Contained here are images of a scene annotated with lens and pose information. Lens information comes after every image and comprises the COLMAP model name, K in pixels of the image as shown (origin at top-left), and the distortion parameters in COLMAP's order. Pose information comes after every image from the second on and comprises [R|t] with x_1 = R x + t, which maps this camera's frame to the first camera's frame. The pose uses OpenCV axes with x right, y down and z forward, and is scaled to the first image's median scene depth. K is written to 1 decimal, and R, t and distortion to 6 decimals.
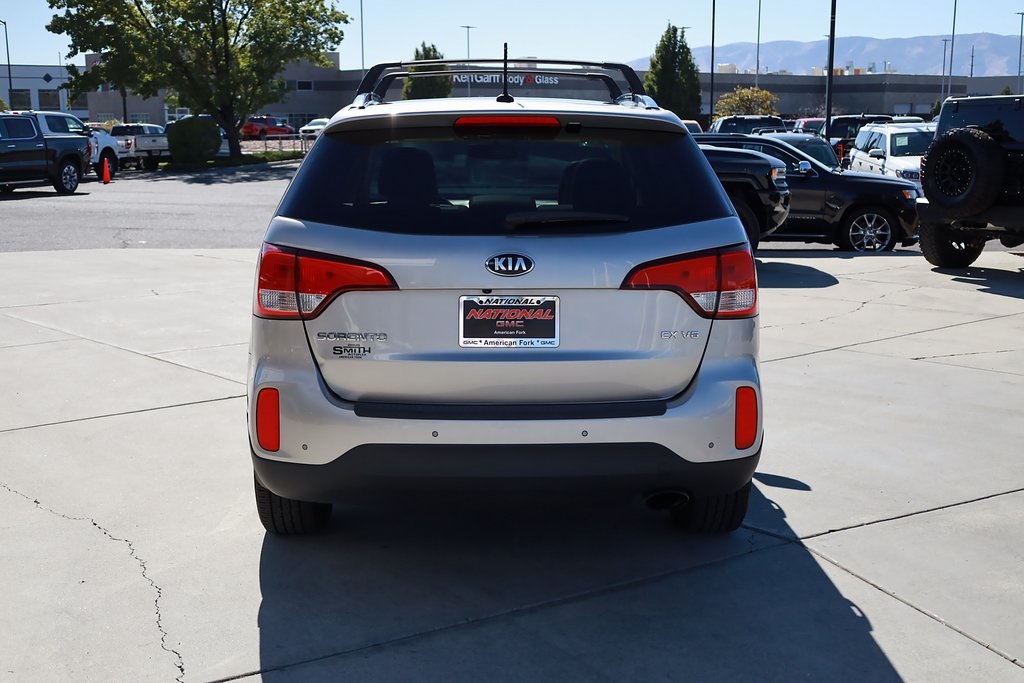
lens RADIAL K [[1274.5, 0, 512.0], [0, 1274.5, 341.5], [0, 0, 1]] dist [-0.011693, -0.008925]
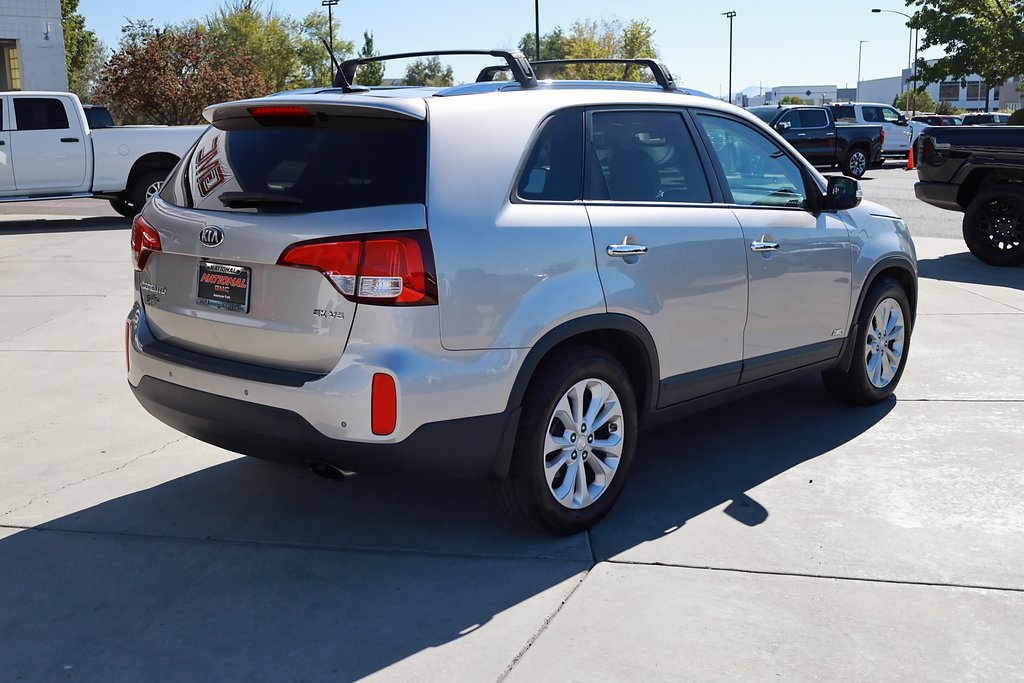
lens RADIAL K [[1190.7, 0, 512.0], [0, 1190.7, 341.5], [0, 0, 1]] dist [-0.002602, -0.032409]
pose [[0.717269, 0.117567, -0.686806, 0.768473], [-0.104120, 0.992681, 0.061187, -0.049194], [0.688973, 0.027623, 0.724261, 0.335361]]
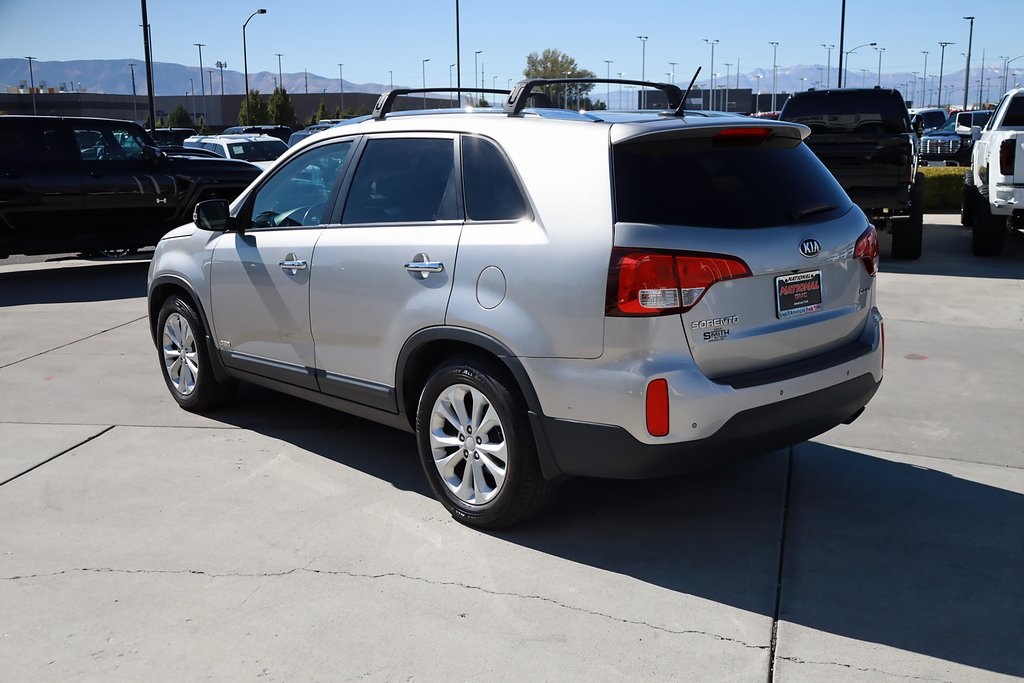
lens RADIAL K [[1078.1, 0, 512.0], [0, 1078.1, 341.5], [0, 0, 1]] dist [-0.017921, -0.021404]
pose [[0.749949, -0.136729, 0.647211, -0.743707], [0.123915, 0.990123, 0.065587, -0.060786], [-0.649786, 0.031012, 0.759484, 0.321557]]
